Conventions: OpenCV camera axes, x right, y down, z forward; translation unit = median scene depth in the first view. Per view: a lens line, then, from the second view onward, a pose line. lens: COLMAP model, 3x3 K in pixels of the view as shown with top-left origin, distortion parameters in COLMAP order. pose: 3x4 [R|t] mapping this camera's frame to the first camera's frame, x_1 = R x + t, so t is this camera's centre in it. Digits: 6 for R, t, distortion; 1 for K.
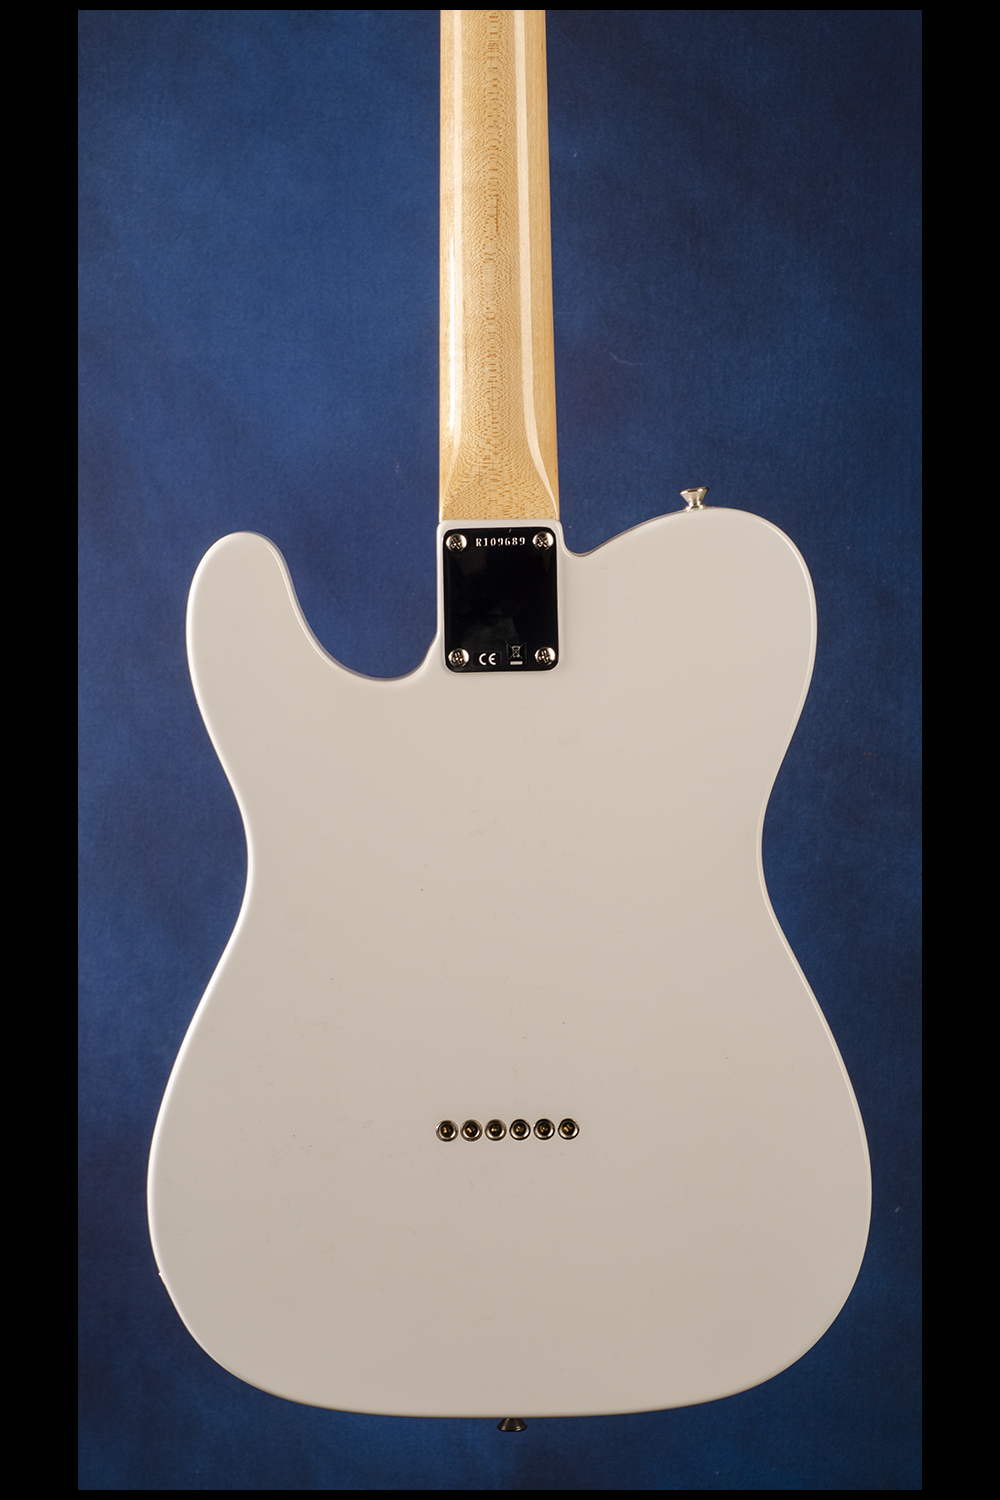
lens RADIAL K [[5284.4, 0, 491.4], [0, 5284.4, 748.7], [0, 0, 1]] dist [0.170335, 0.000000]
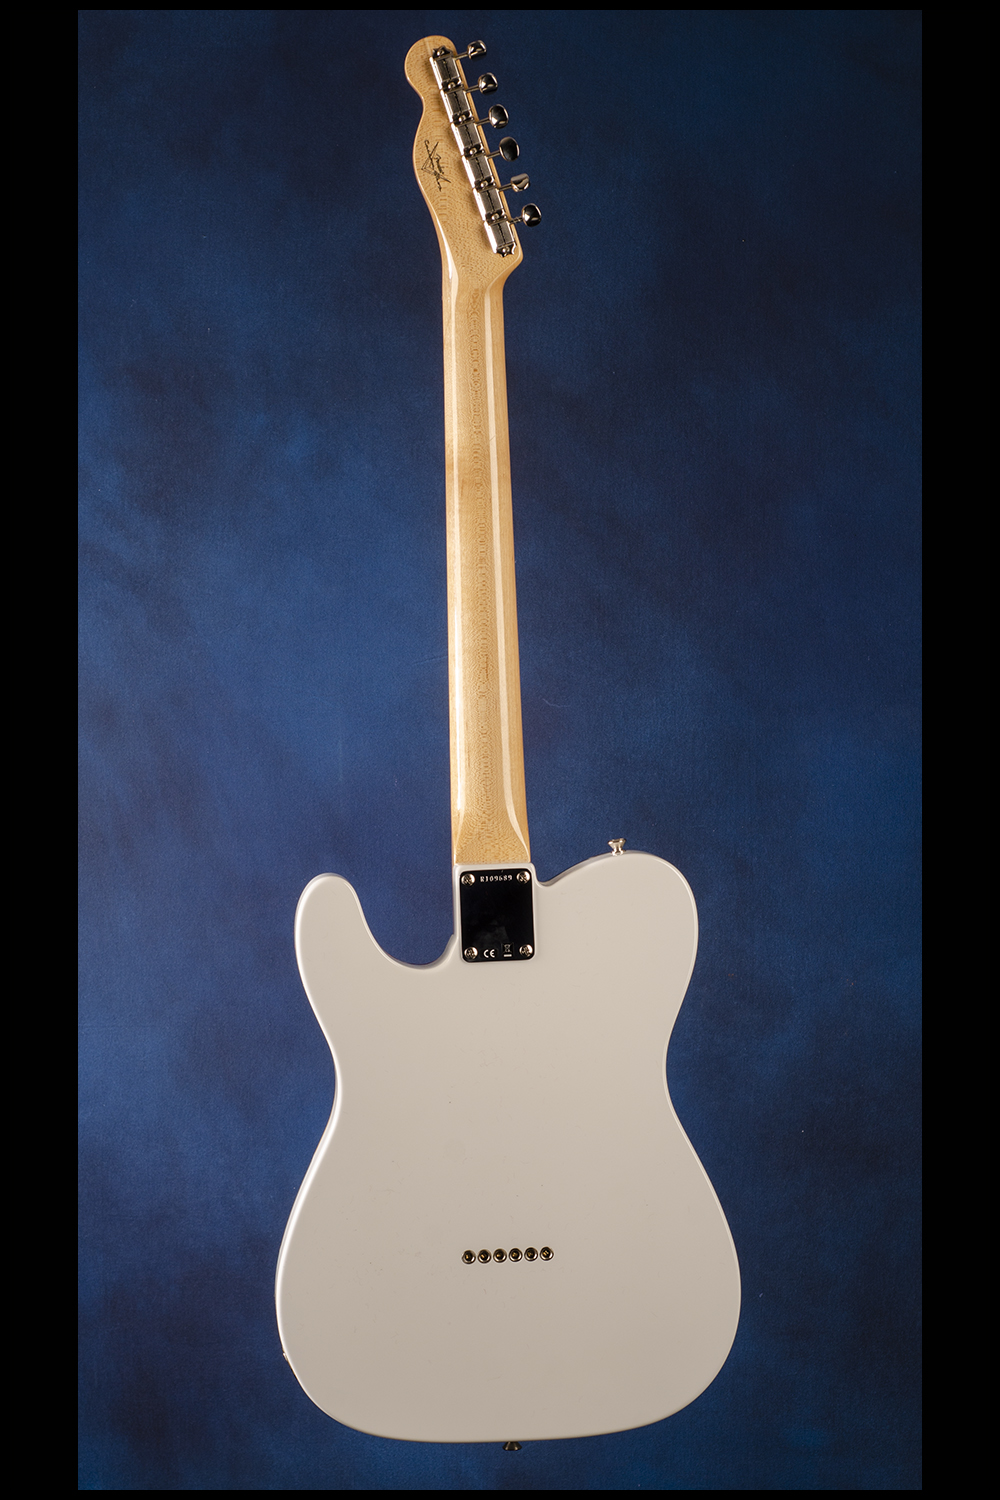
lens RADIAL K [[5284.4, 0, 503.2], [0, 5284.4, 739.6], [0, 0, 1]] dist [0.170335, 0.000000]
pose [[0.999229, -0.025794, 0.029595, -0.030965], [0.026271, 0.999529, -0.015844, -0.041612], [-0.029172, 0.016609, 0.999436, -0.425518]]
